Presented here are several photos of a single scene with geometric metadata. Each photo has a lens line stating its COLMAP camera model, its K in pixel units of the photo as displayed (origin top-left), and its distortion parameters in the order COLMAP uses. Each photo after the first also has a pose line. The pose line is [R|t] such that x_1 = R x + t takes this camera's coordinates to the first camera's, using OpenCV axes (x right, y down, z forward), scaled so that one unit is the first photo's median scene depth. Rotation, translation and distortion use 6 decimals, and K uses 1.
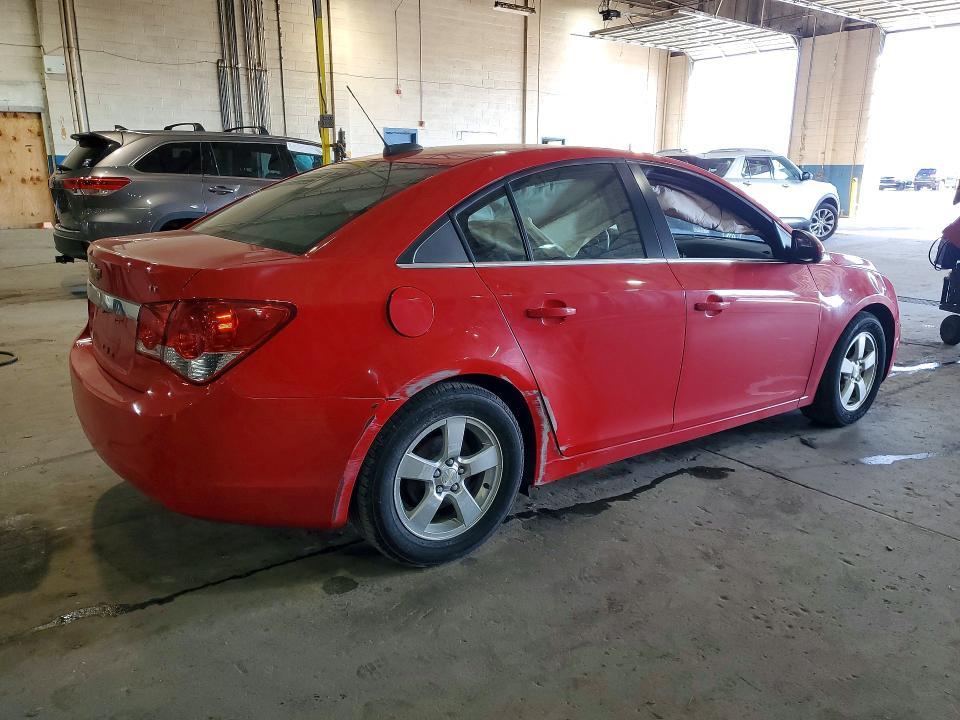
lens RADIAL K [[748.6, 0, 481.1], [0, 748.6, 360.1], [0, 0, 1]] dist [0.039162, -0.003235]
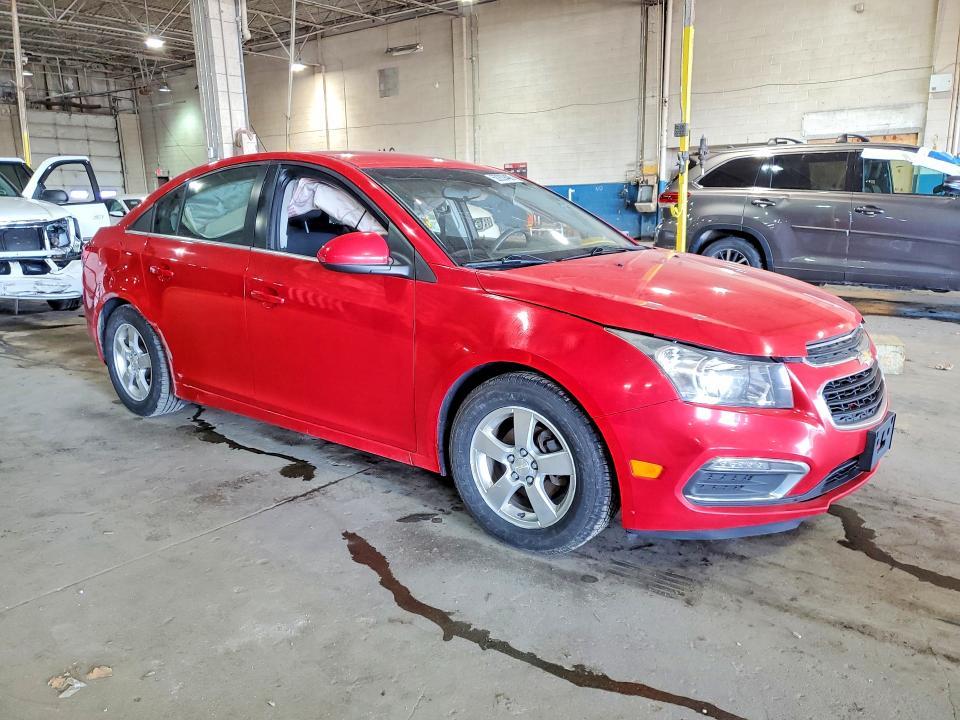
lens RADIAL K [[692.2, 0, 480.4], [0, 692.2, 360.0], [0, 0, 1]] dist [-0.006194, -0.003217]
pose [[0.268794, 0.201027, -0.941986, 1.215551], [-0.198866, 0.968489, 0.149937, -0.186045], [0.942445, 0.147026, 0.300302, 0.917213]]
